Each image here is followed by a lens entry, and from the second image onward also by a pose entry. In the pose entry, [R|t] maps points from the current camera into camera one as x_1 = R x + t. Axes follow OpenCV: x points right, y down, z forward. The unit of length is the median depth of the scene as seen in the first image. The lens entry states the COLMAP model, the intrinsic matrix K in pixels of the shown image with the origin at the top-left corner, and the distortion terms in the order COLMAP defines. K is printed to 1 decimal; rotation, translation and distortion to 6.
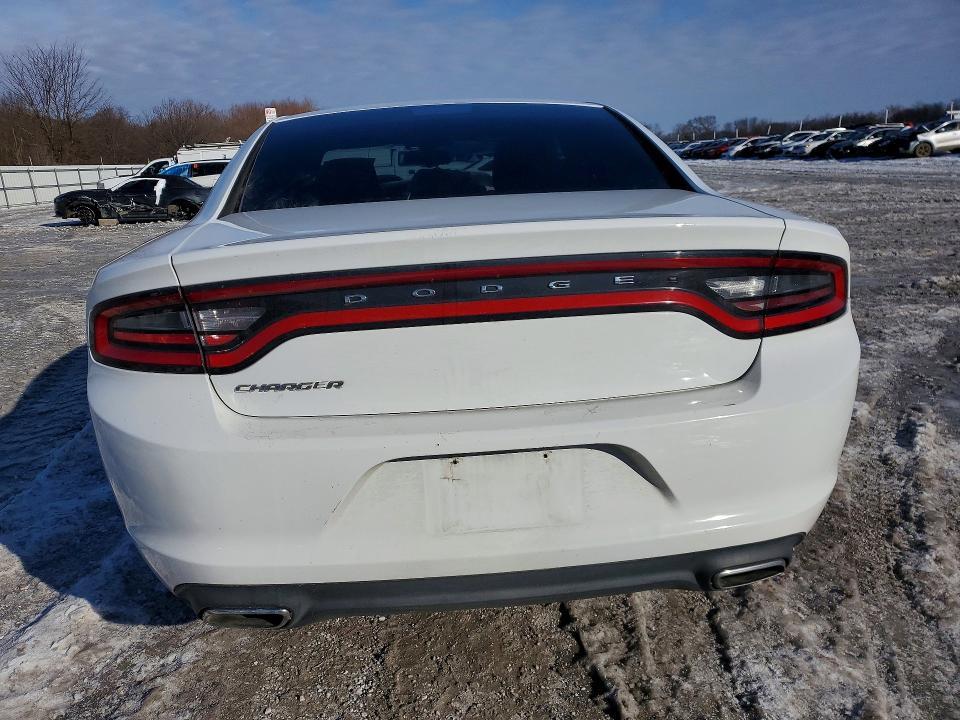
lens RADIAL K [[765.1, 0, 480.0], [0, 765.1, 360.0], [0, 0, 1]] dist [0.010014, 0.008926]
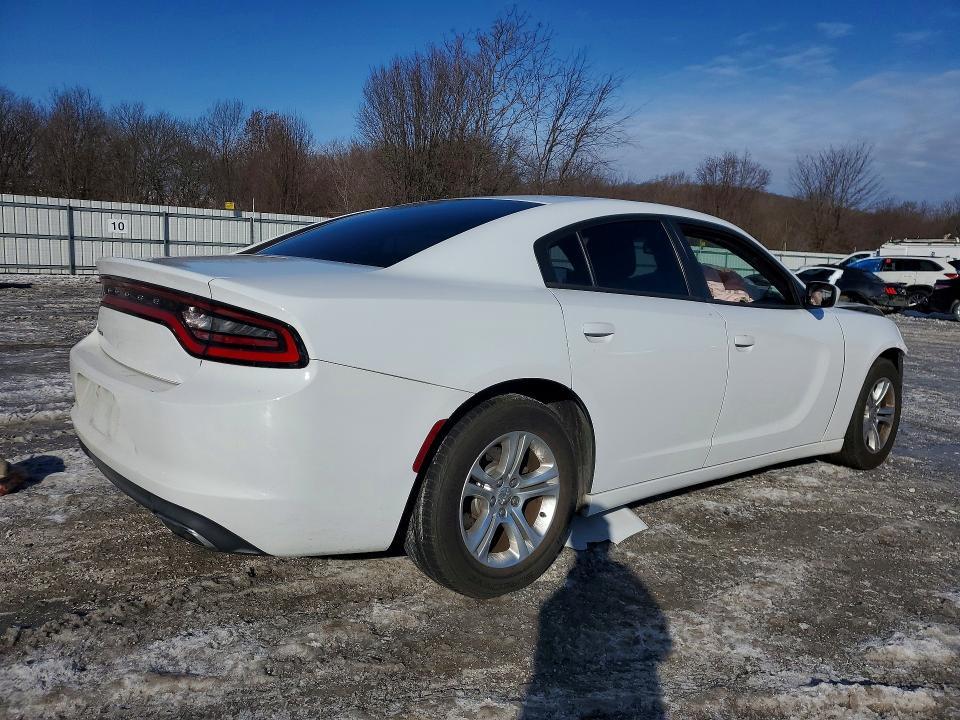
lens RADIAL K [[765.1, 0, 480.0], [0, 765.1, 360.0], [0, 0, 1]] dist [0.010014, 0.008926]
pose [[0.575010, 0.187568, -0.796355, 0.121601], [-0.276477, 0.960651, 0.026634, -0.014088], [0.770016, 0.204859, 0.604242, 0.038024]]
